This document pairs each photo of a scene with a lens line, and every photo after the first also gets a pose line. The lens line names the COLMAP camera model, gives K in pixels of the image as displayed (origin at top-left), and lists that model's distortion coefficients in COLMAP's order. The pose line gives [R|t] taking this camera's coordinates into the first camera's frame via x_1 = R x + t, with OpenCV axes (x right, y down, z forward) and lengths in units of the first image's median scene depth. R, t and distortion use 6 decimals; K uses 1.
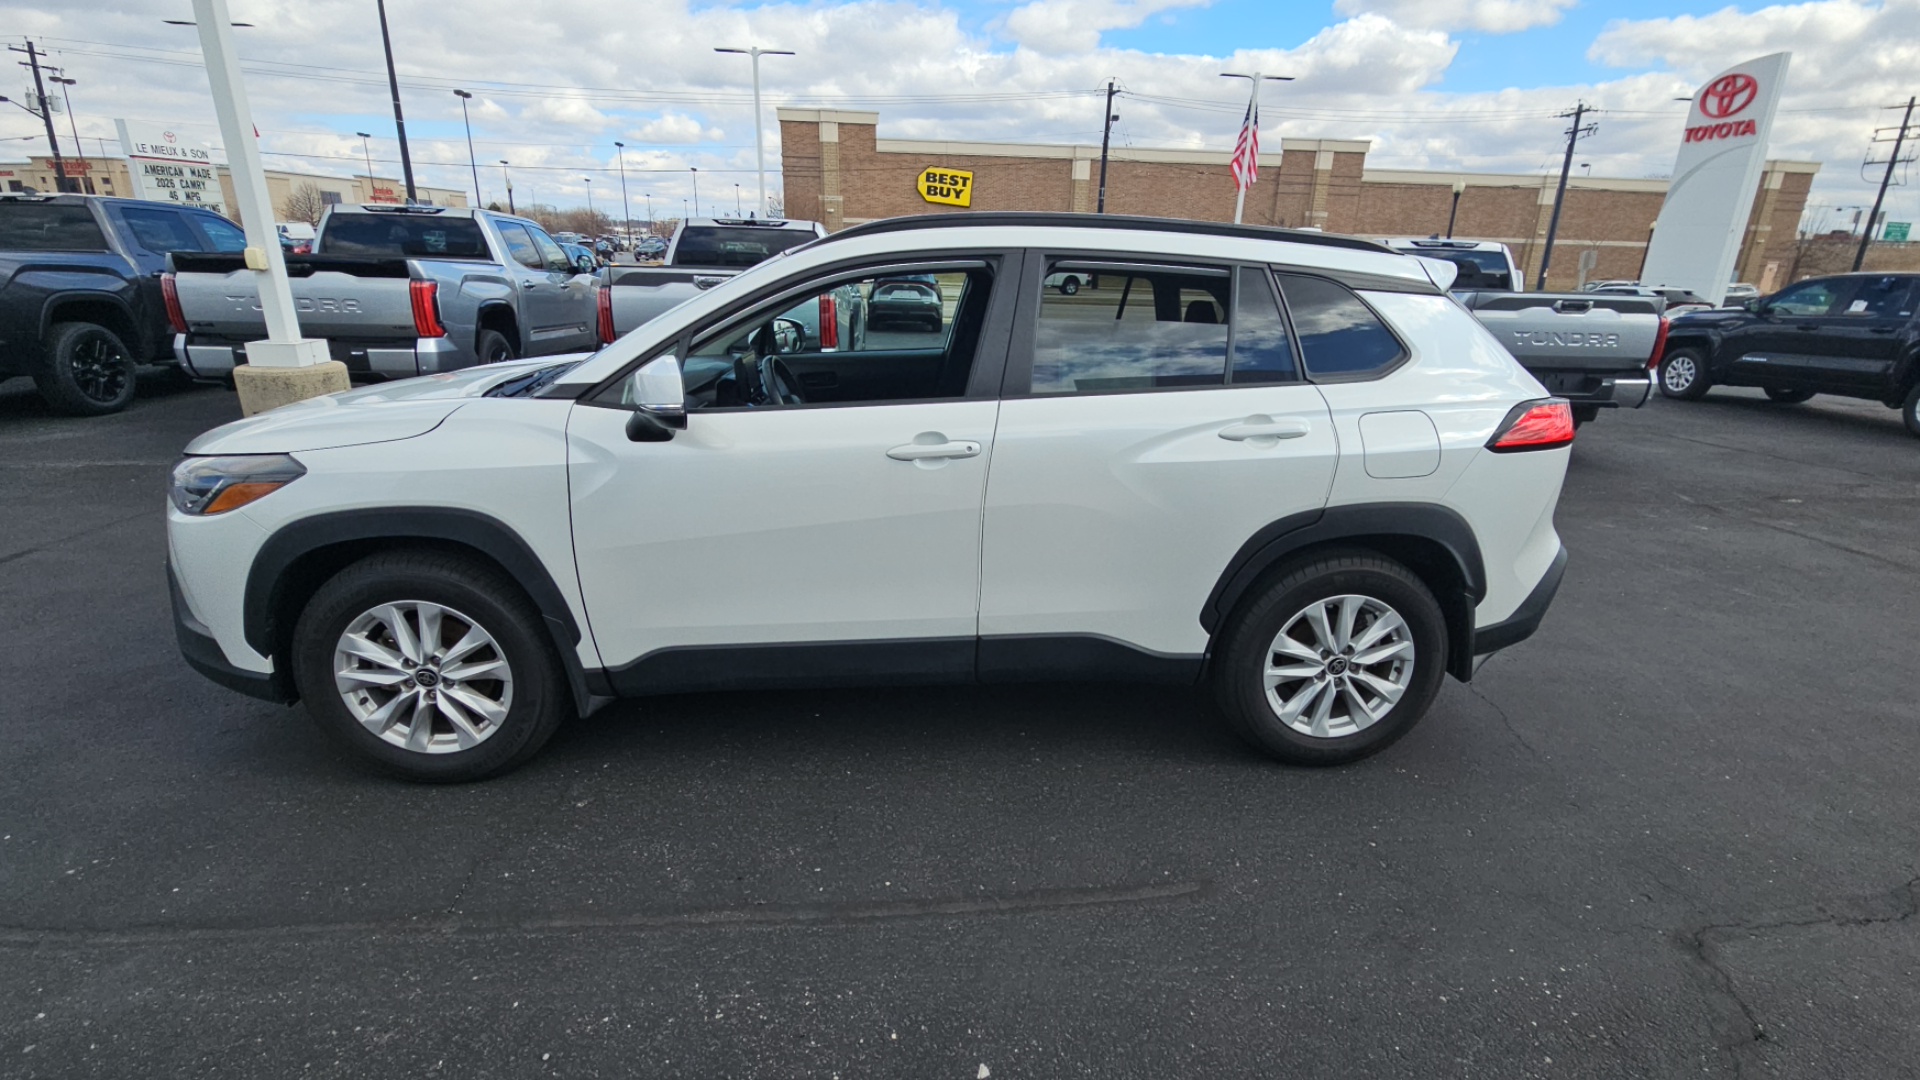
lens RADIAL K [[855.4, 0, 976.9], [0, 855.4, 545.1], [0, 0, 1]] dist [0.009215, -0.007538]
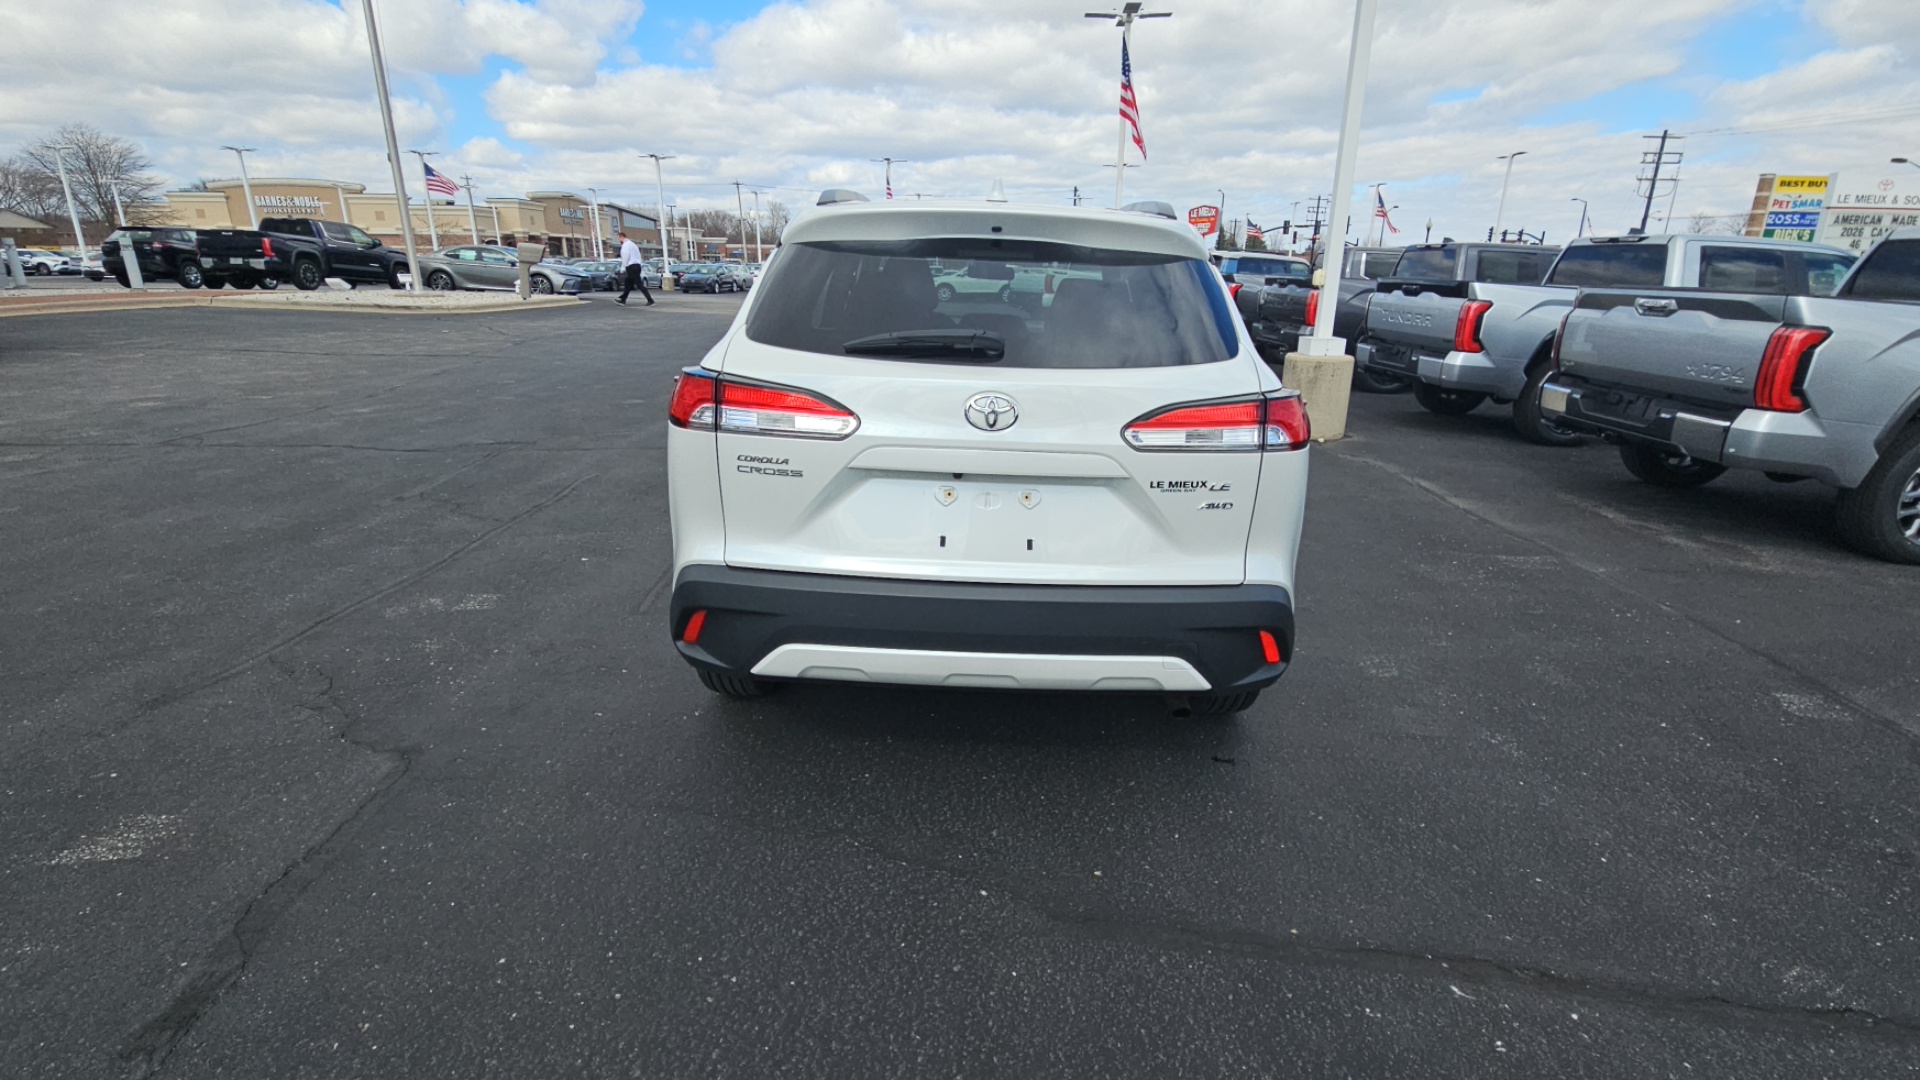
lens RADIAL K [[855.4, 0, 979.6], [0, 855.4, 548.1], [0, 0, 1]] dist [0.009215, -0.007538]
pose [[-0.082241, 0.283469, -0.955449, 0.186761], [-0.342021, 0.892445, 0.294216, -0.044118], [0.936087, 0.350980, 0.023557, 0.164281]]
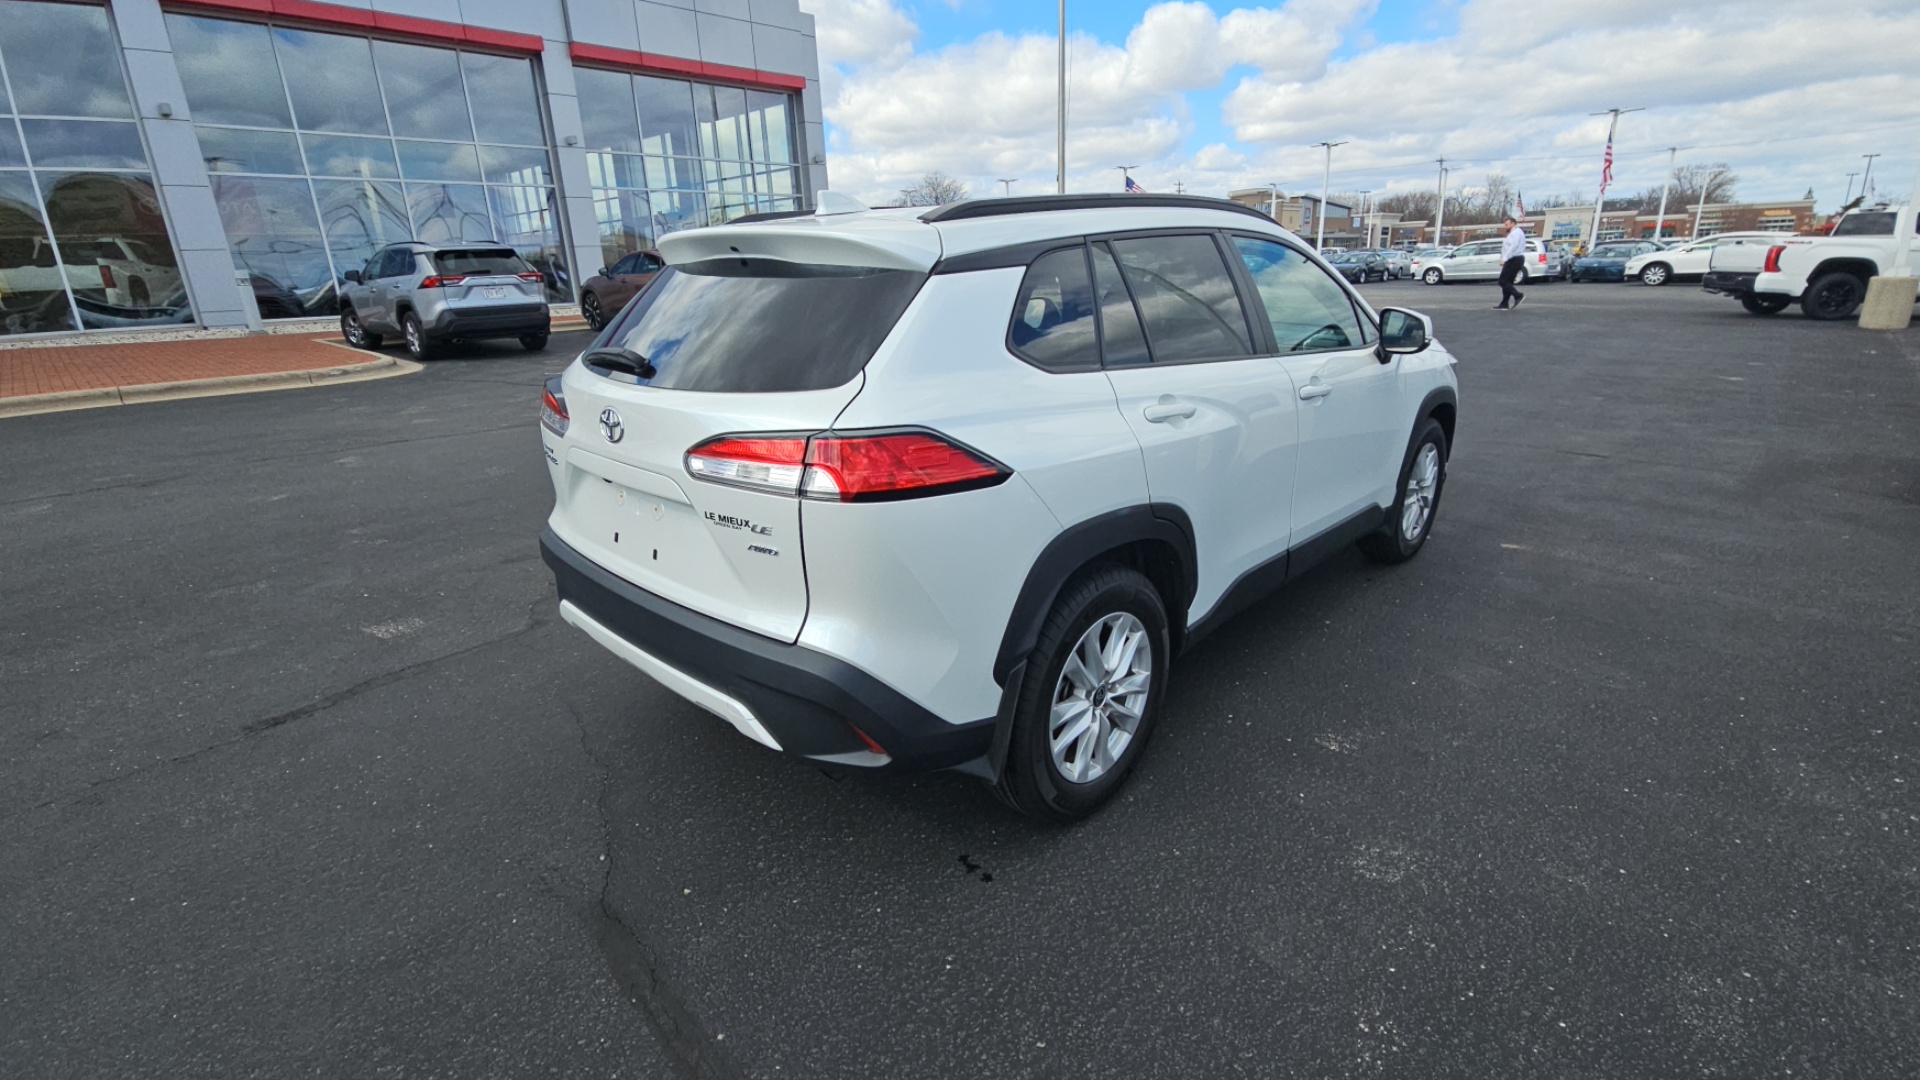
lens RADIAL K [[855.4, 0, 975.3], [0, 855.4, 547.9], [0, 0, 1]] dist [0.009215, -0.007538]
pose [[-0.733075, 0.210436, -0.646775, 0.129913], [-0.211893, 0.832948, 0.511175, -0.079097], [0.646299, 0.511776, -0.566023, 0.255048]]
